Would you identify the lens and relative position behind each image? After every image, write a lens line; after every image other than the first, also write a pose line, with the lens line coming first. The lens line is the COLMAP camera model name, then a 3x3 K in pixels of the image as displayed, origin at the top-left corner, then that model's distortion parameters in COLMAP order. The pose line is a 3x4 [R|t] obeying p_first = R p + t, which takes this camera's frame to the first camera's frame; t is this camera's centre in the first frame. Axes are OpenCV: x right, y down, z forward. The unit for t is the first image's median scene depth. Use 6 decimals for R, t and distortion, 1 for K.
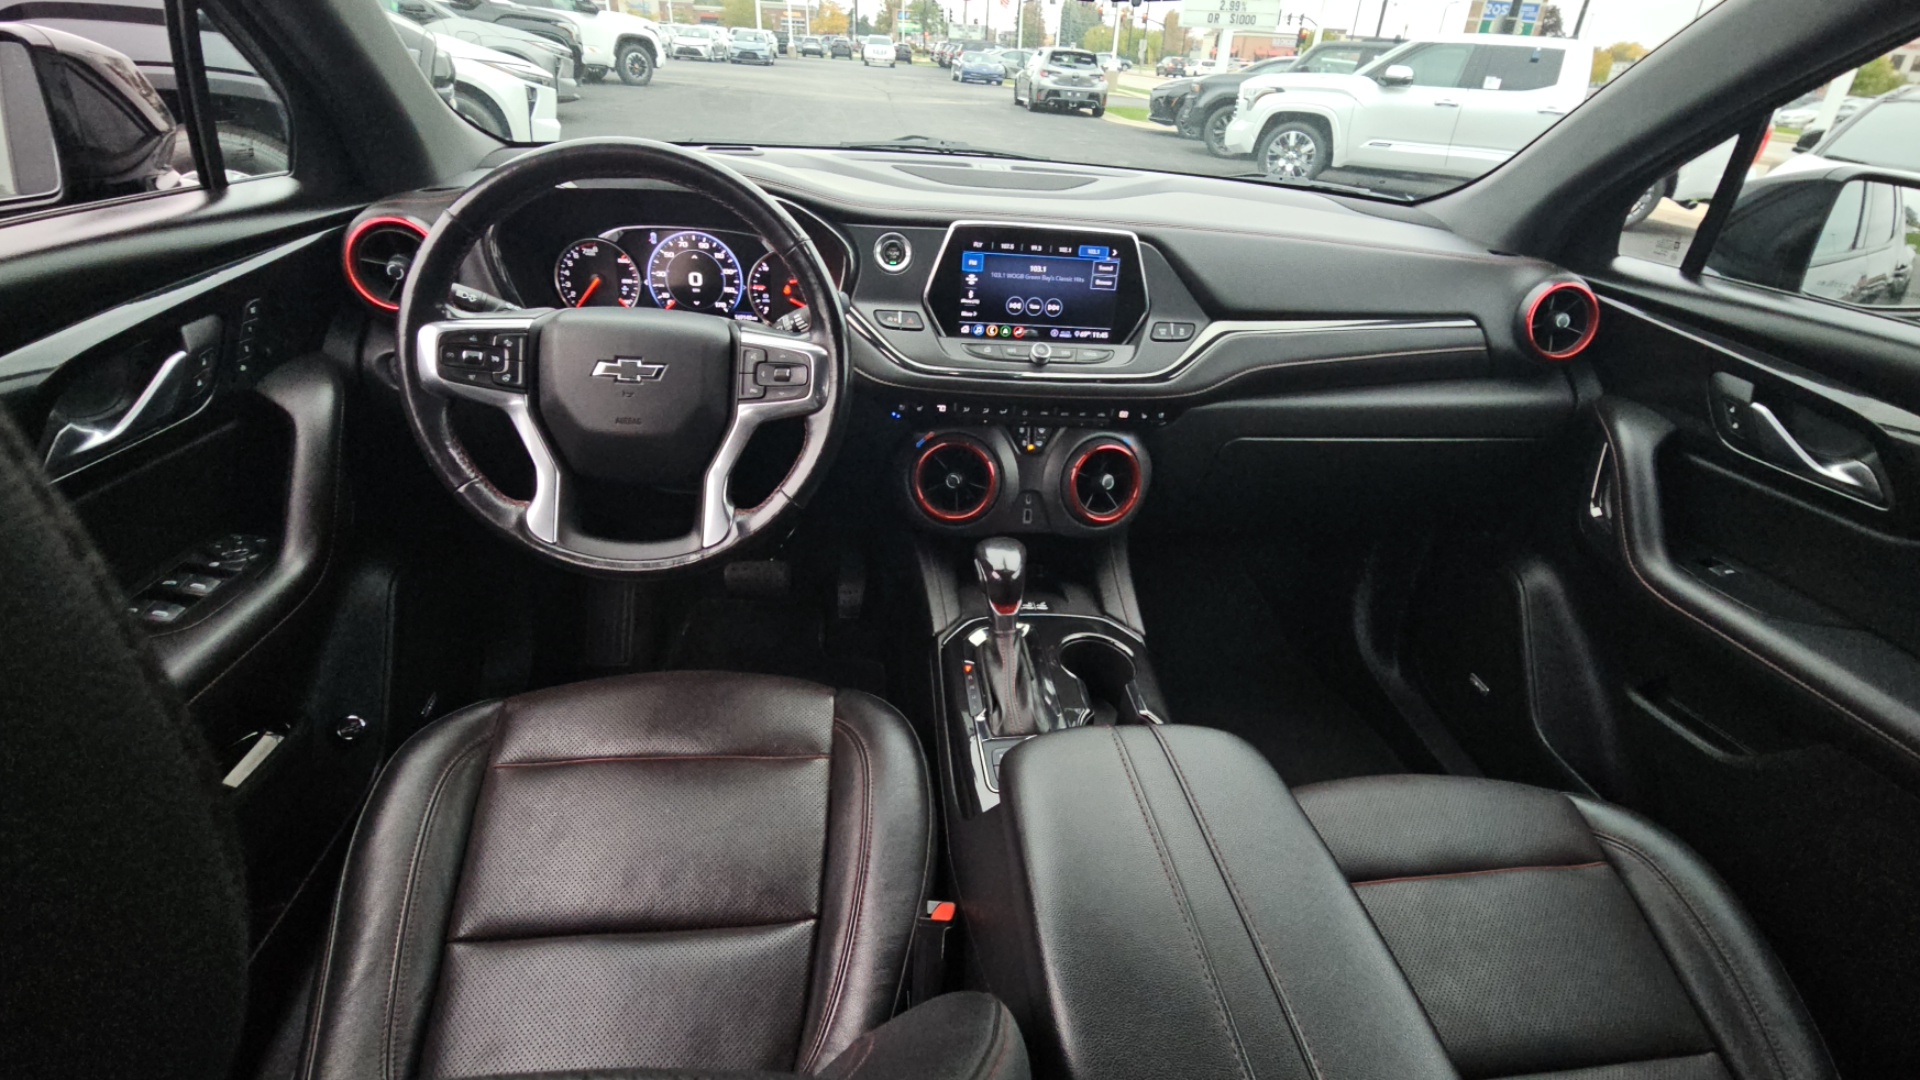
lens RADIAL K [[858.7, 0, 992.0], [0, 858.7, 552.1], [0, 0, 1]] dist [-0.005121, -0.000612]
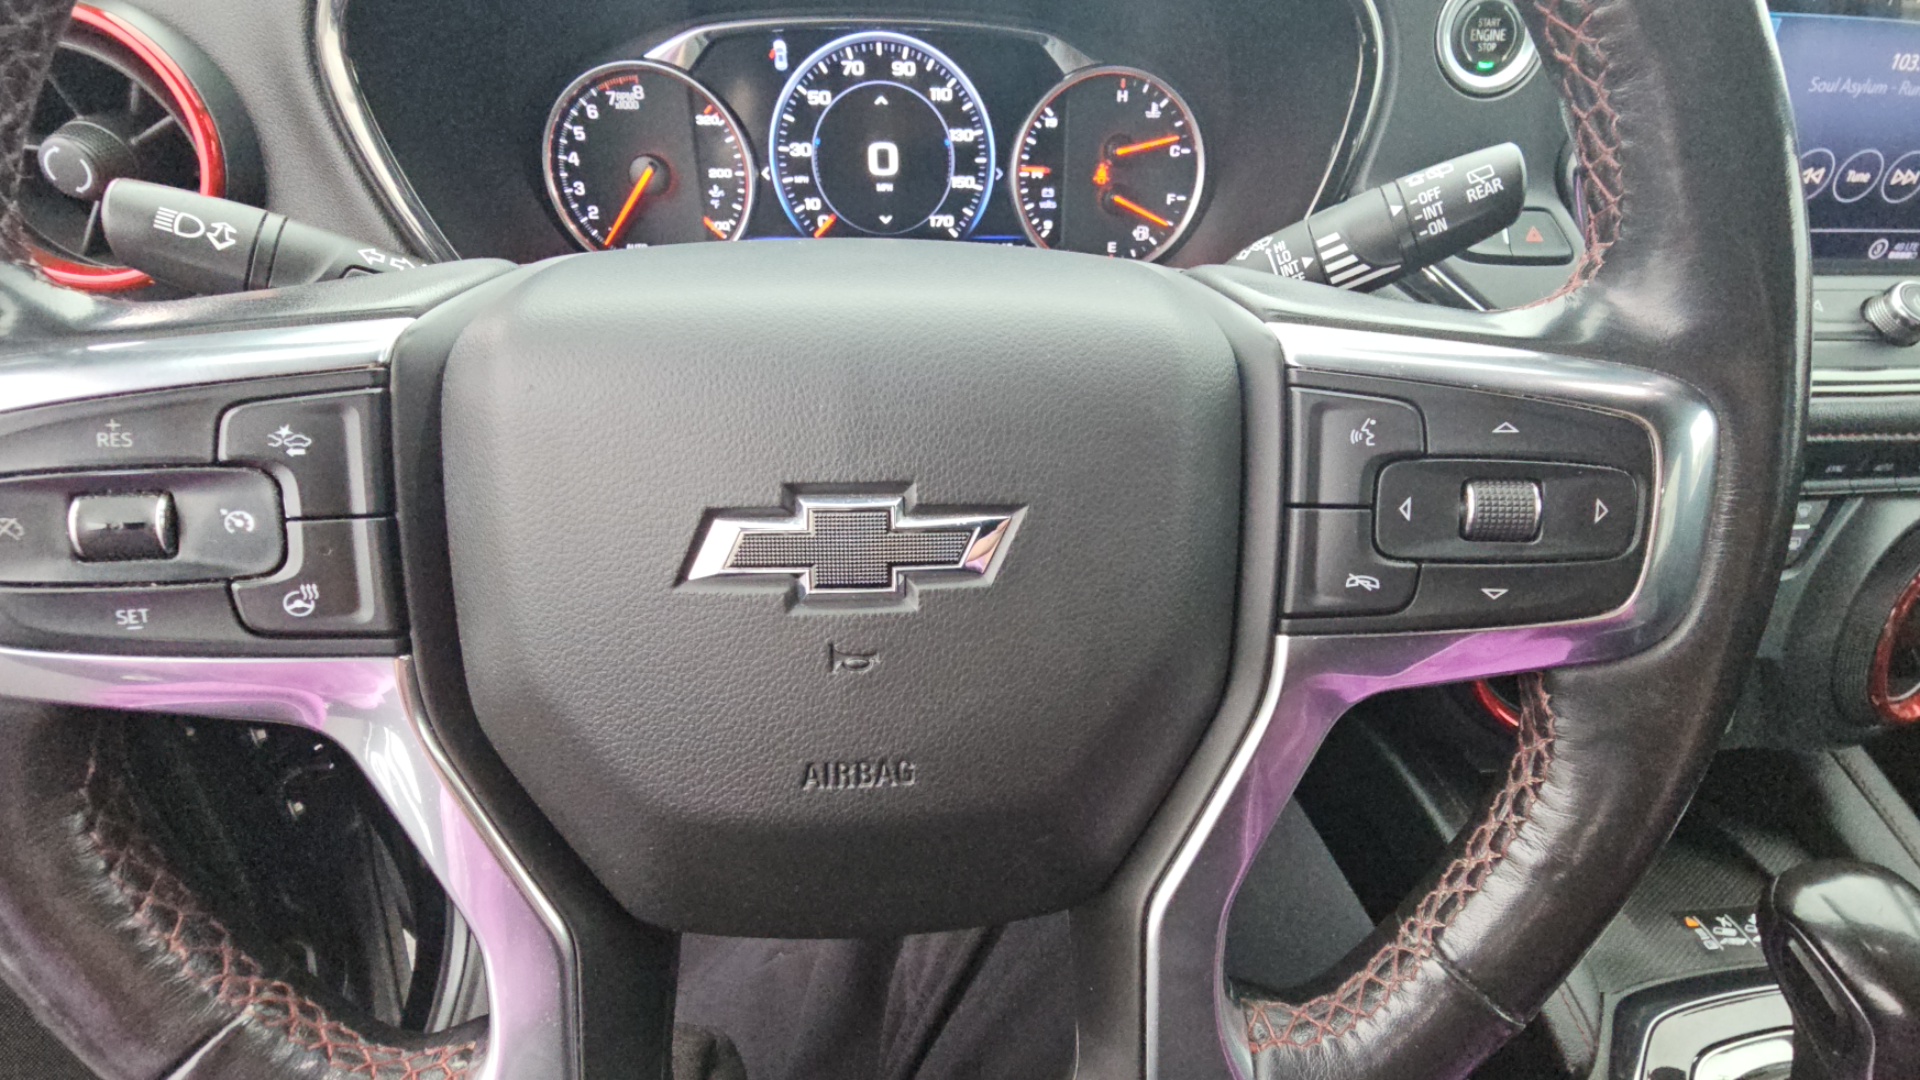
lens RADIAL K [[847.9, 0, 981.6], [0, 847.9, 541.9], [0, 0, 1]] dist [0.007374, -0.006946]
pose [[0.997426, -0.031512, -0.064411, -0.299697], [0.036943, 0.995701, 0.084940, -0.182629], [0.061458, -0.087101, 0.994302, 0.630427]]
